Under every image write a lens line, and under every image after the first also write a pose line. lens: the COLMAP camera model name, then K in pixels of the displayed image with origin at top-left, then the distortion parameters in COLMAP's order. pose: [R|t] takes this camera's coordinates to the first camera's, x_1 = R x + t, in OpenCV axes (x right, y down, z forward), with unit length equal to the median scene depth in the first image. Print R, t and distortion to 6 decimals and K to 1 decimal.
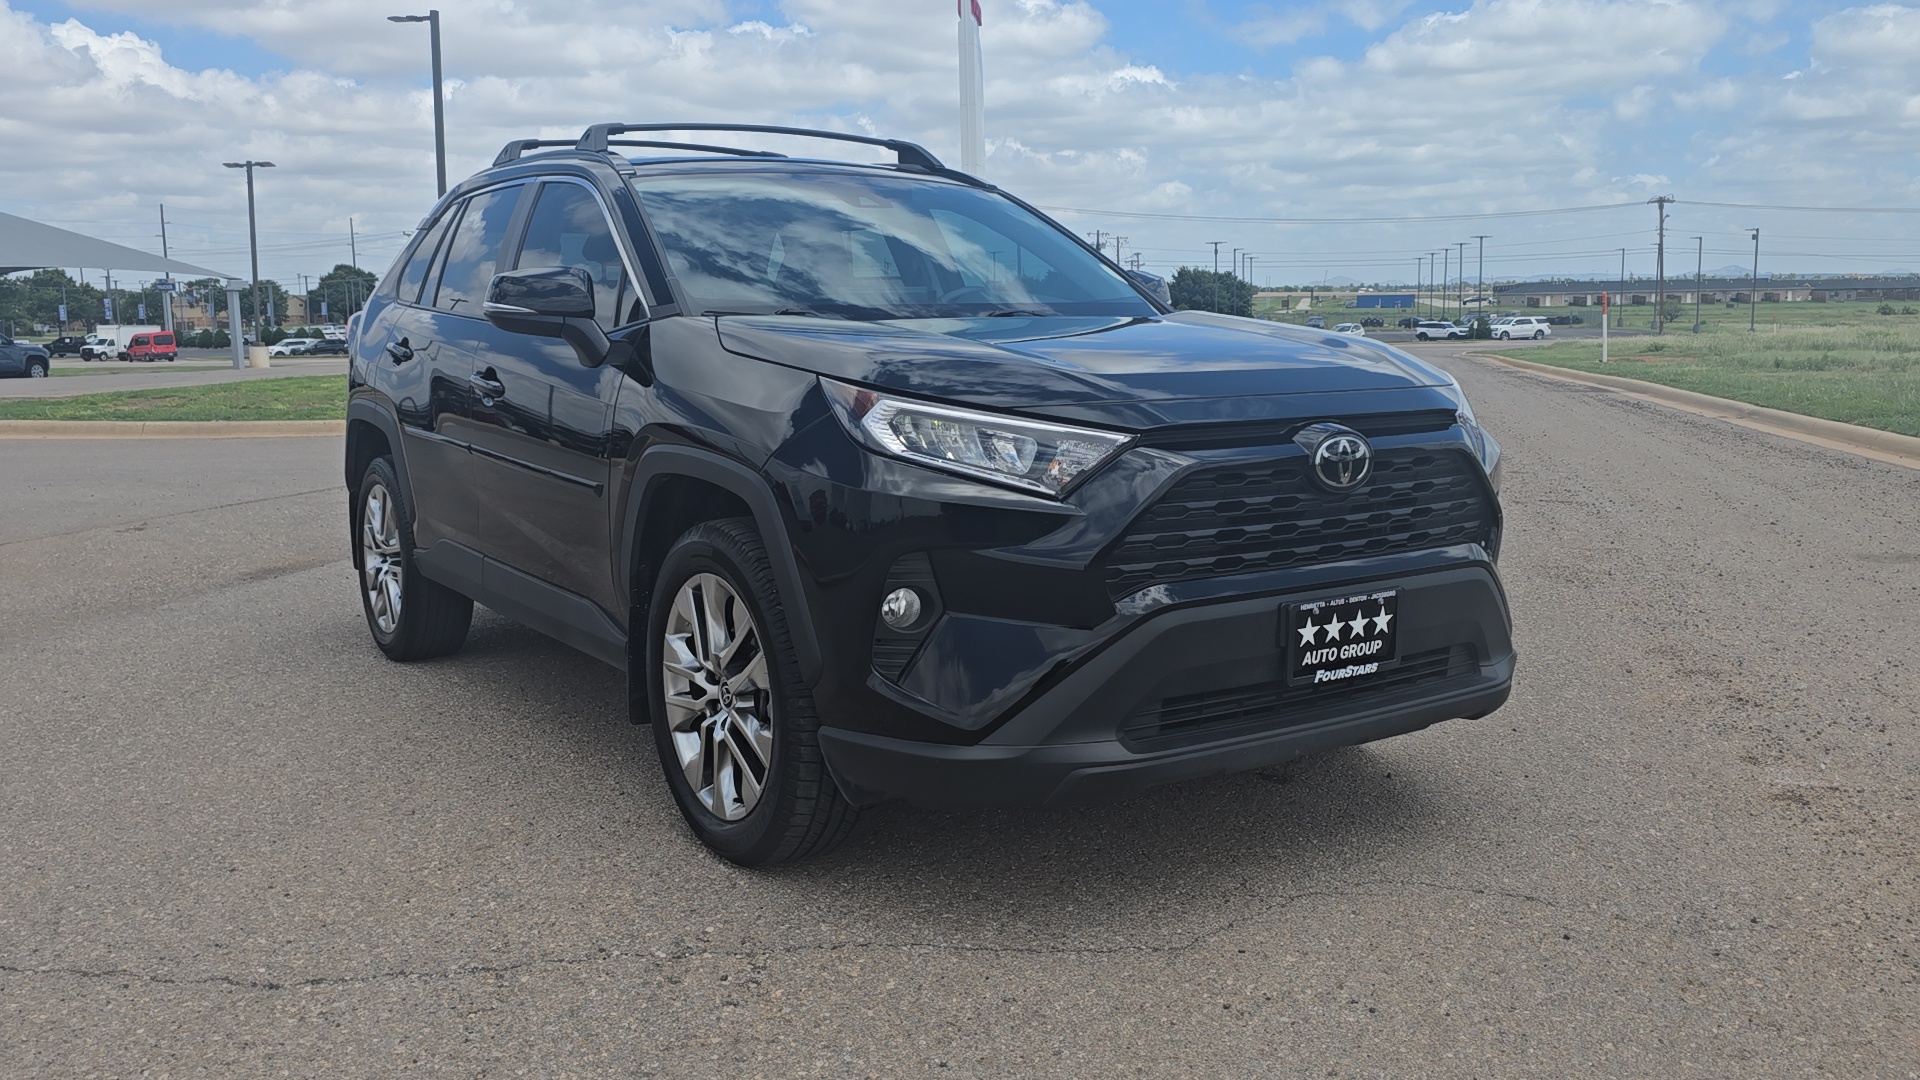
lens RADIAL K [[1581.9, 0, 932.3], [0, 1581.9, 553.0], [0, 0, 1]] dist [0.009046, -0.010081]
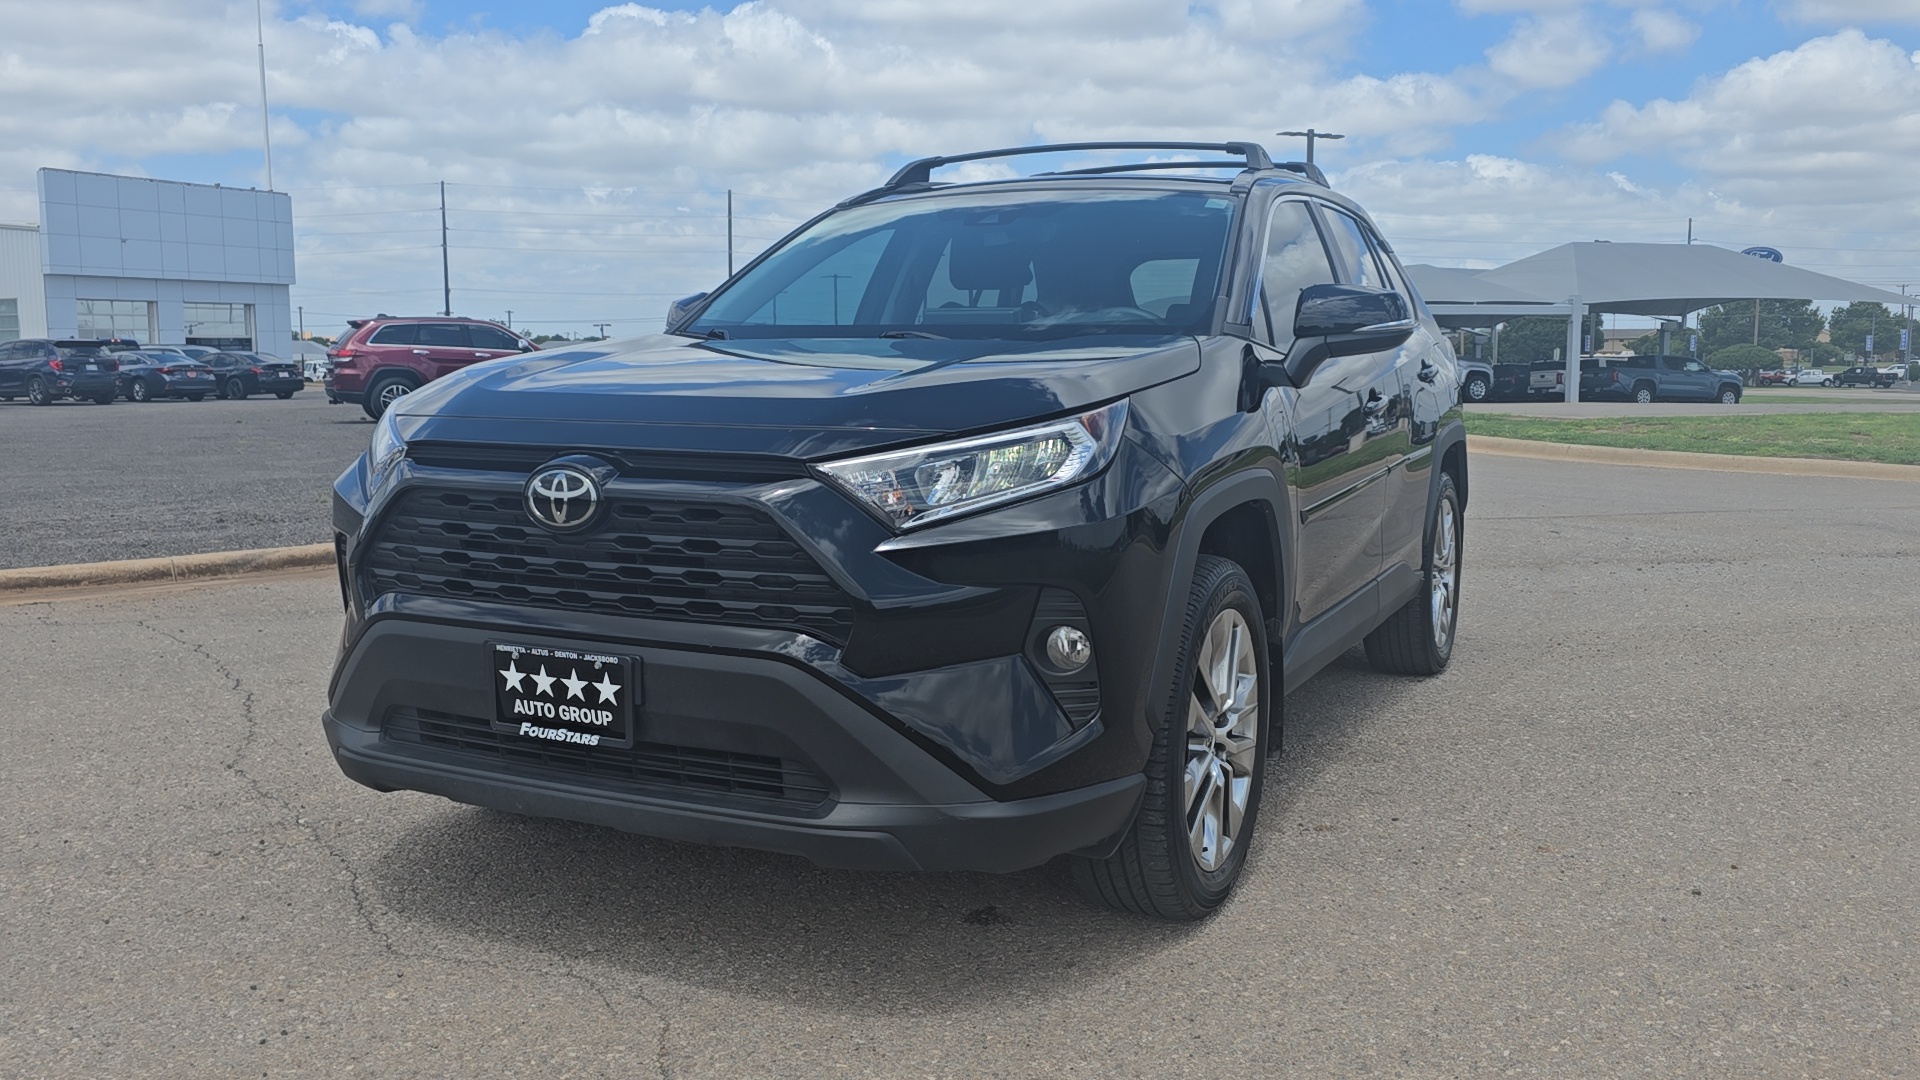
lens RADIAL K [[1581.9, 0, 956.9], [0, 1581.9, 549.1], [0, 0, 1]] dist [0.009046, -0.010081]
pose [[0.514018, 0.122285, -0.849018, 1.119144], [-0.140156, 0.988458, 0.057515, -0.110421], [0.846252, 0.089431, 0.525224, 0.712065]]
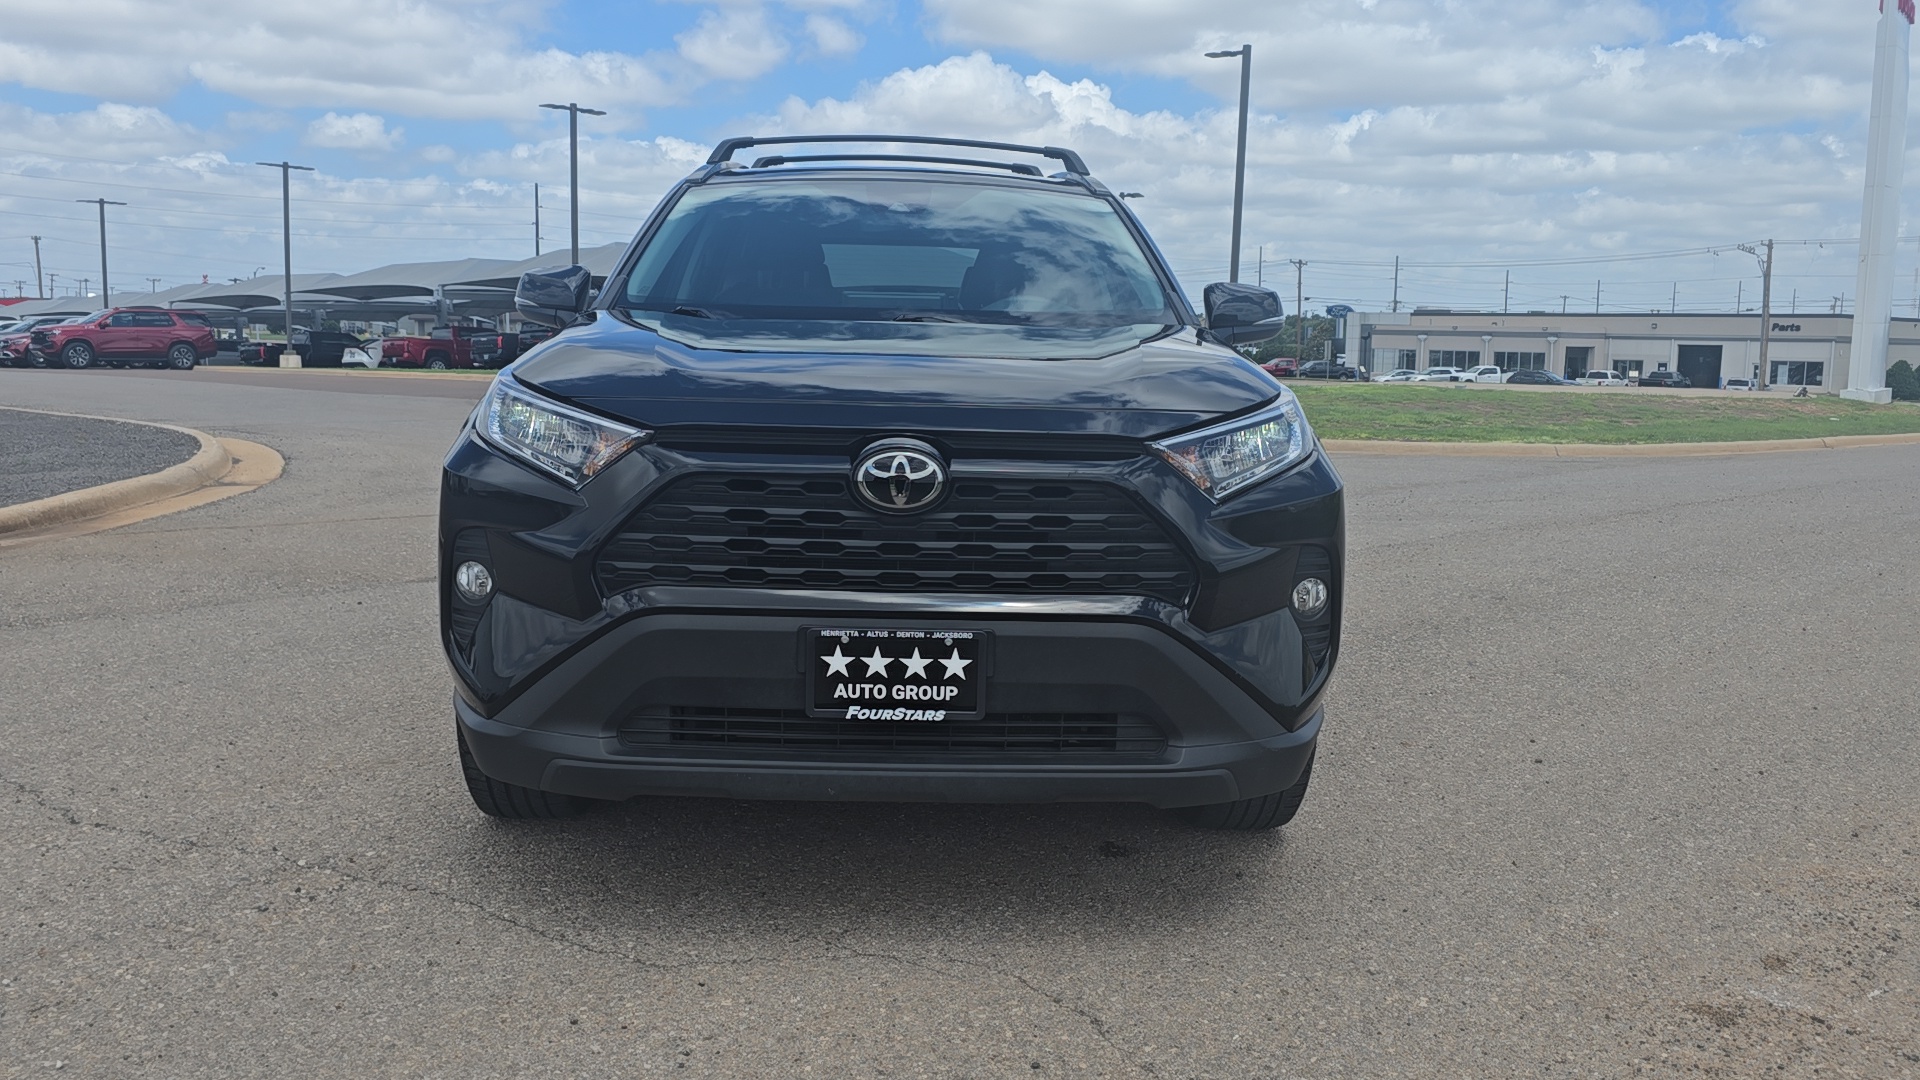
lens RADIAL K [[1581.9, 0, 946.0], [0, 1581.9, 542.1], [0, 0, 1]] dist [0.009046, -0.010081]
pose [[0.855890, 0.100228, -0.507352, 0.733198], [-0.112428, 0.993638, 0.006630, -0.031295], [0.504789, 0.051366, 0.861713, 0.232912]]
